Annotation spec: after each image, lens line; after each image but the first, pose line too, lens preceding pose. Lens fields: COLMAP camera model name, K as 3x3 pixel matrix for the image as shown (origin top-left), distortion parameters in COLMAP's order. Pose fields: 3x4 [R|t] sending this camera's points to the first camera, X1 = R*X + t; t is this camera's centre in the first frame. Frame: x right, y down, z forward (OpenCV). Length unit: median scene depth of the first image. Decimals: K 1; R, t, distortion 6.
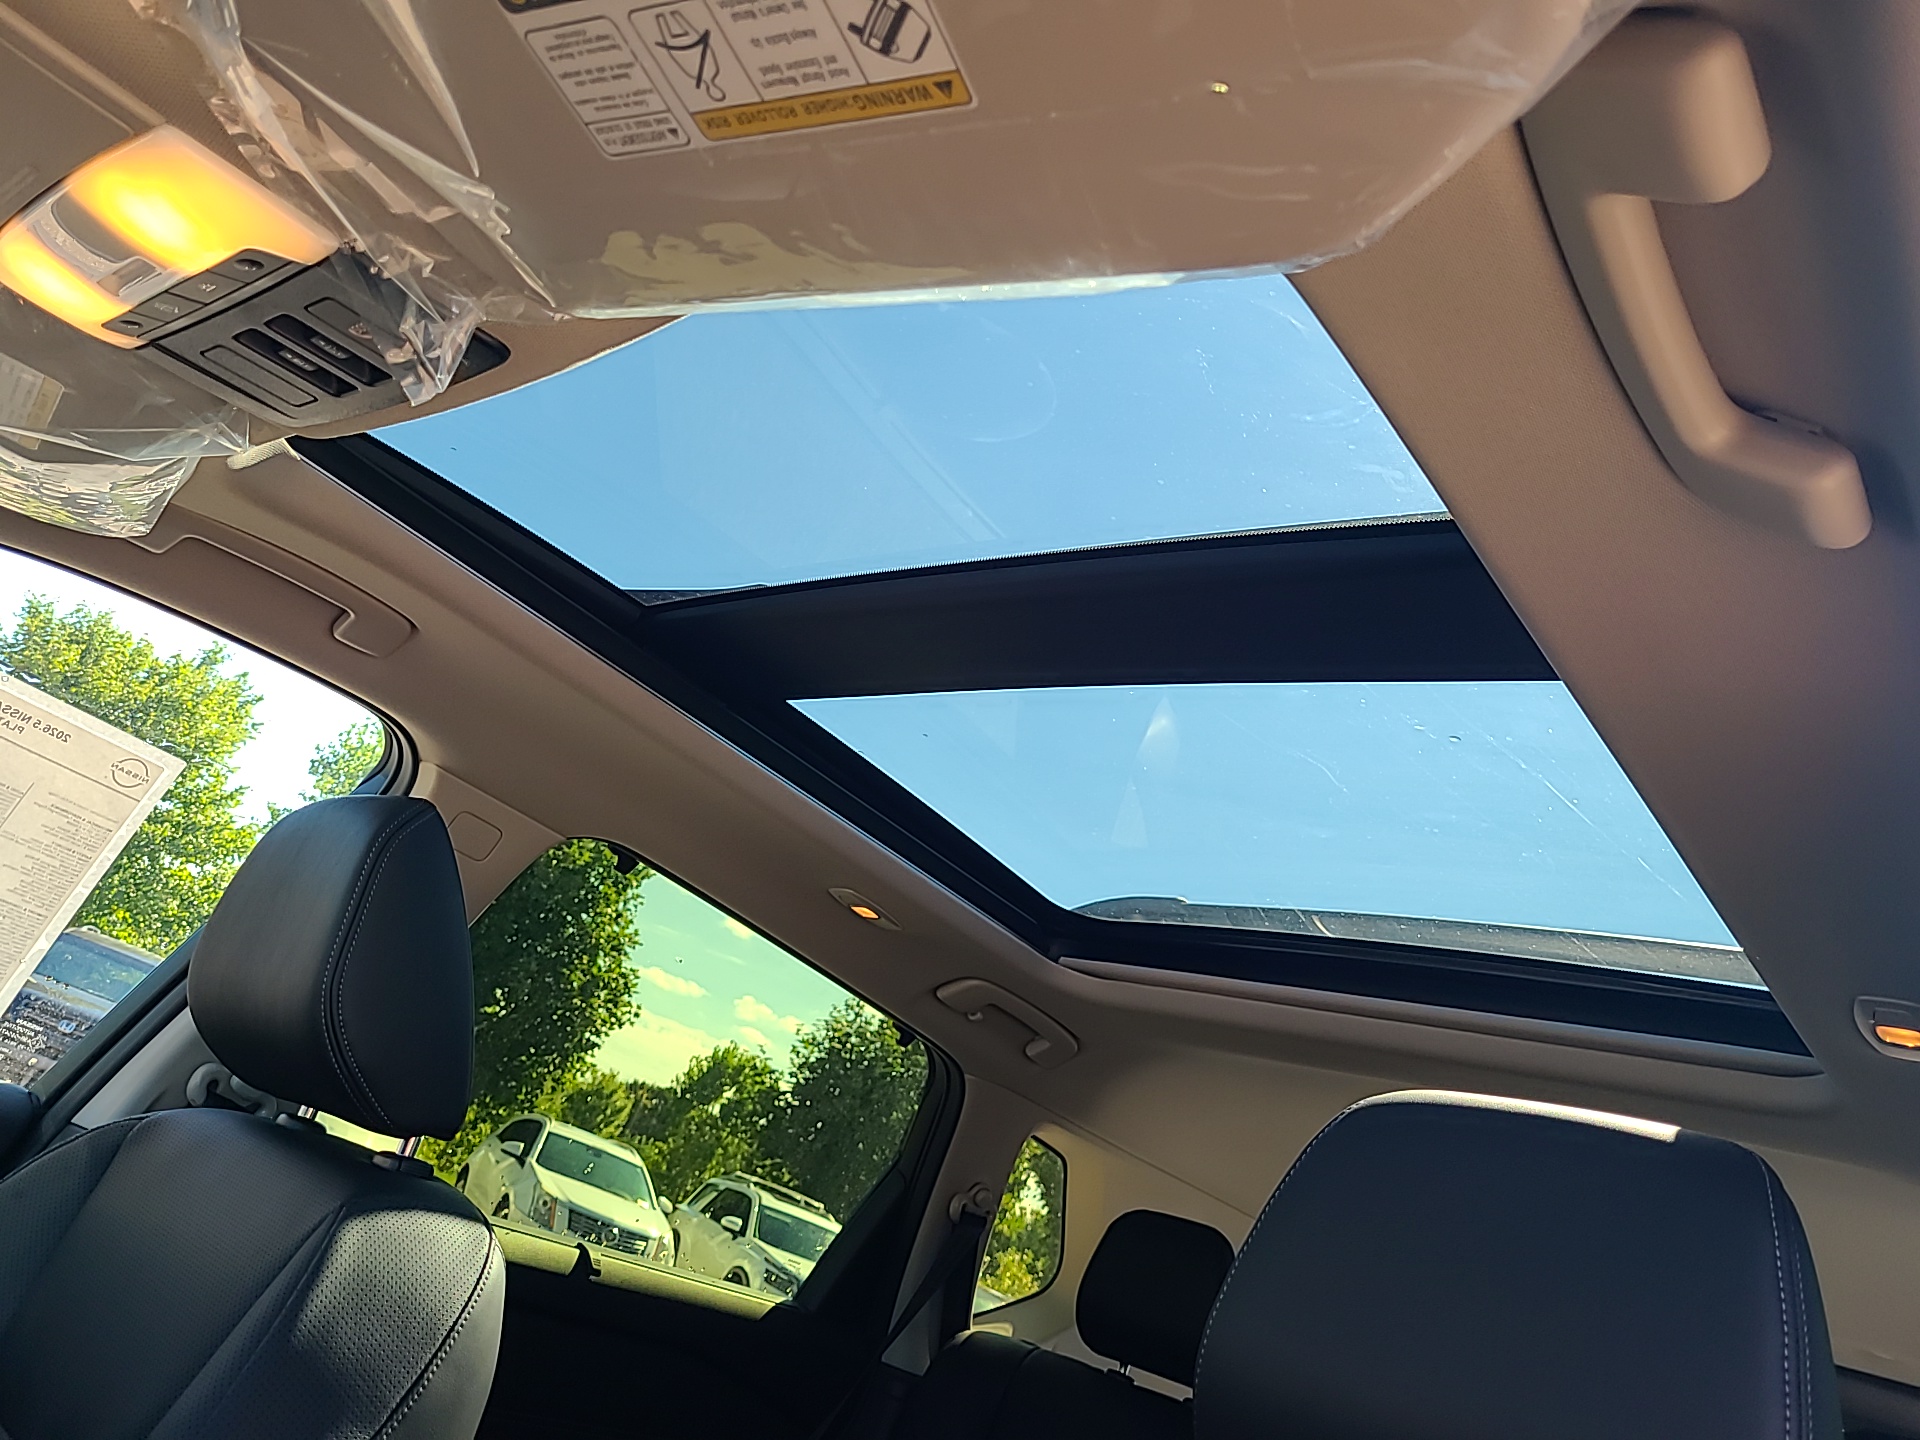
lens RADIAL K [[1472.8, 0, 960.0], [0, 1472.8, 720.0], [0, 0, 1]] dist [0.019494, -0.006707]
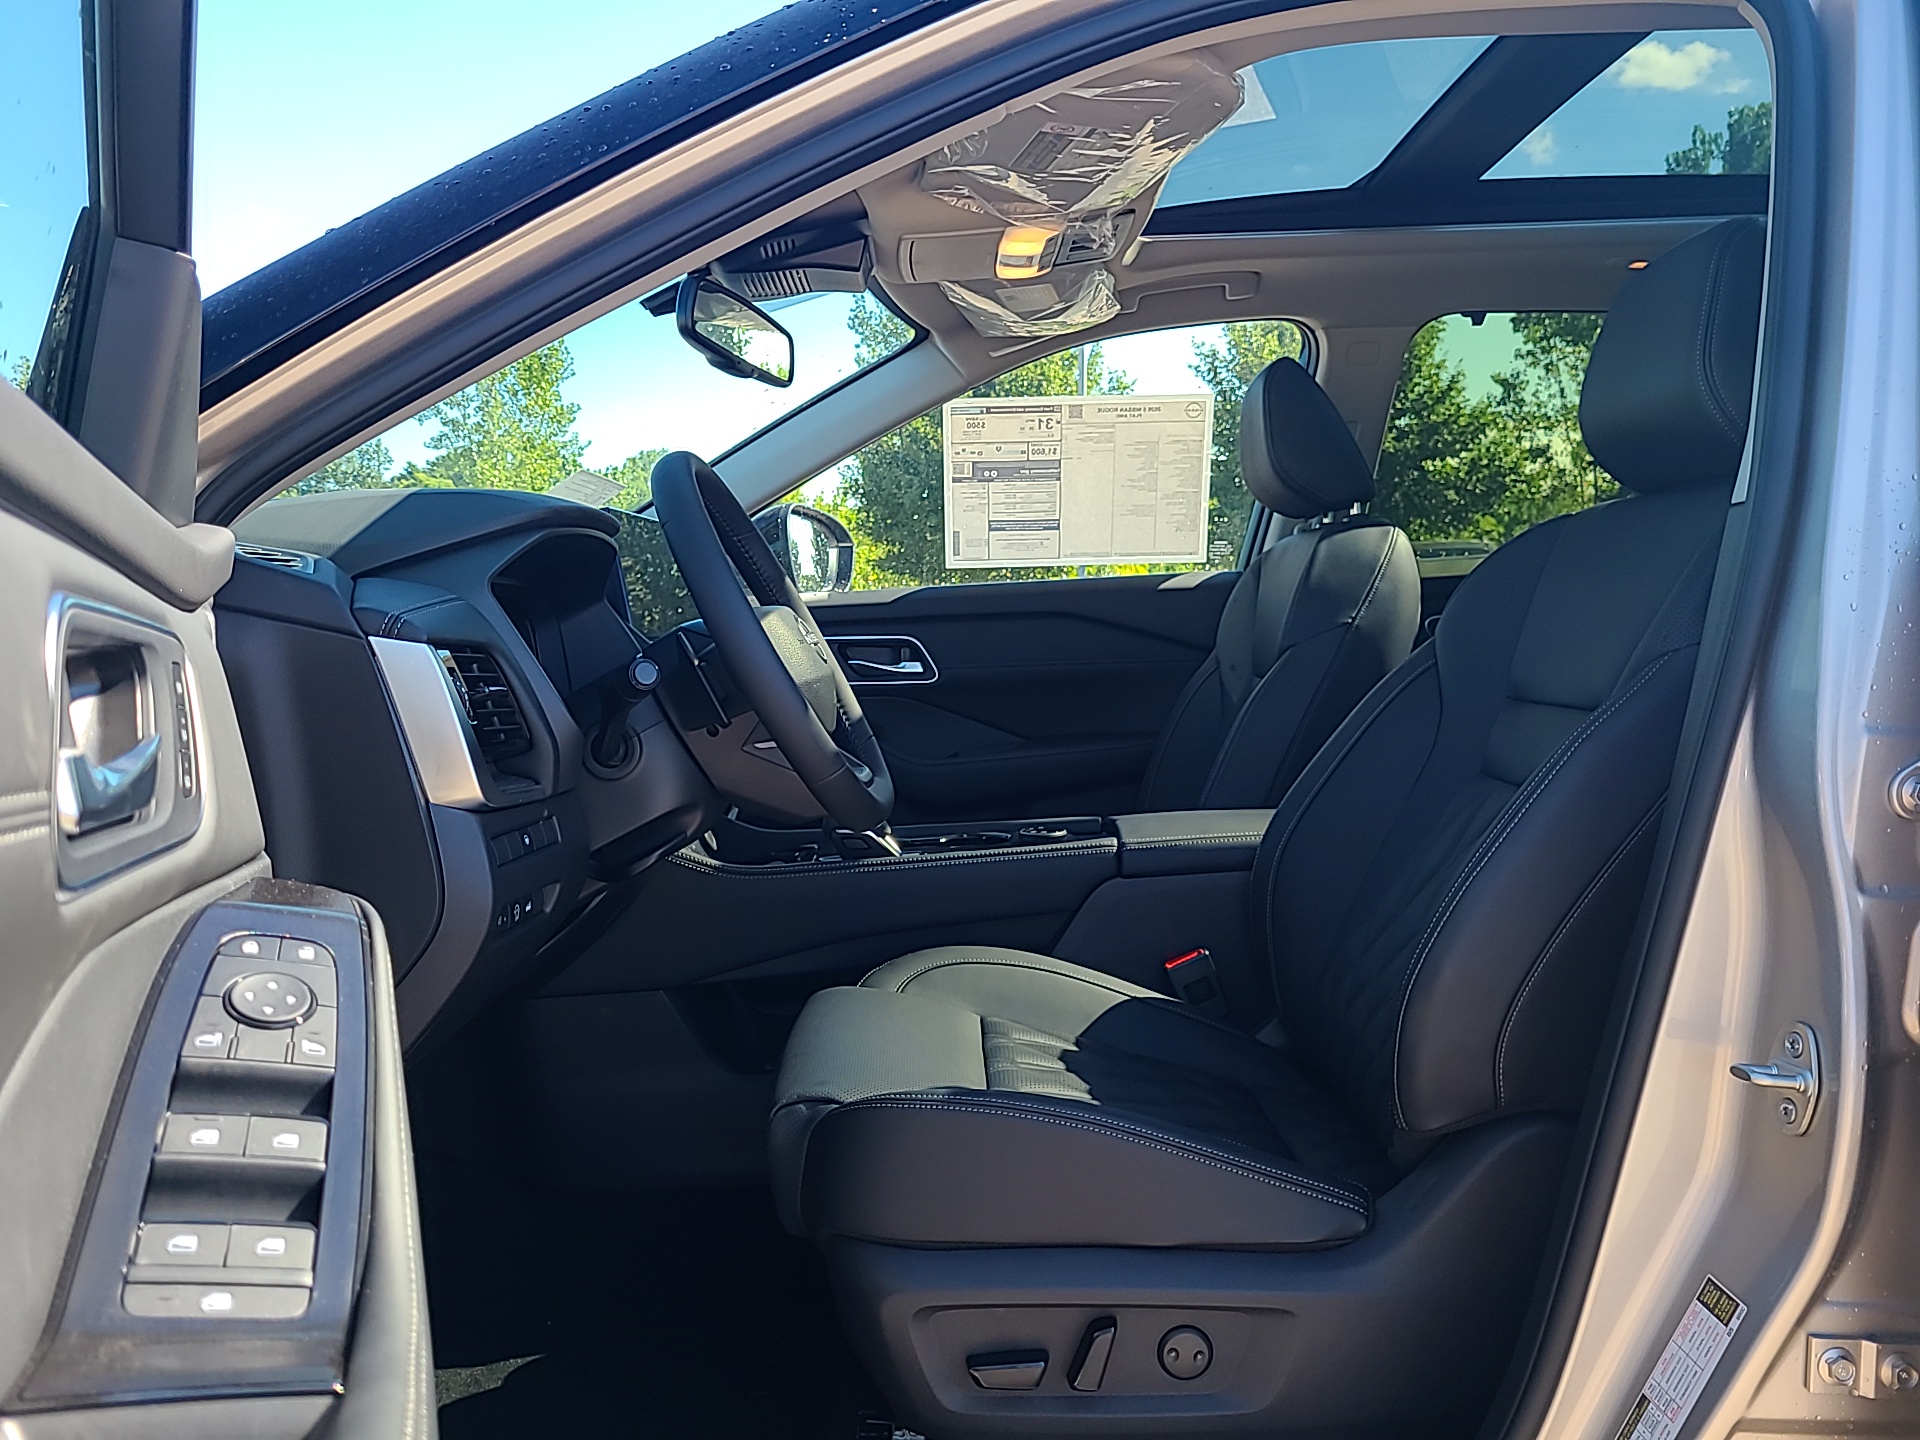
lens RADIAL K [[1472.8, 0, 960.0], [0, 1472.8, 720.0], [0, 0, 1]] dist [0.019494, -0.006707]
pose [[0.596581, -0.287372, -0.749338, 0.487456], [0.502803, 0.861571, 0.069890, 0.079375], [0.625524, -0.418464, 0.658489, -0.528051]]
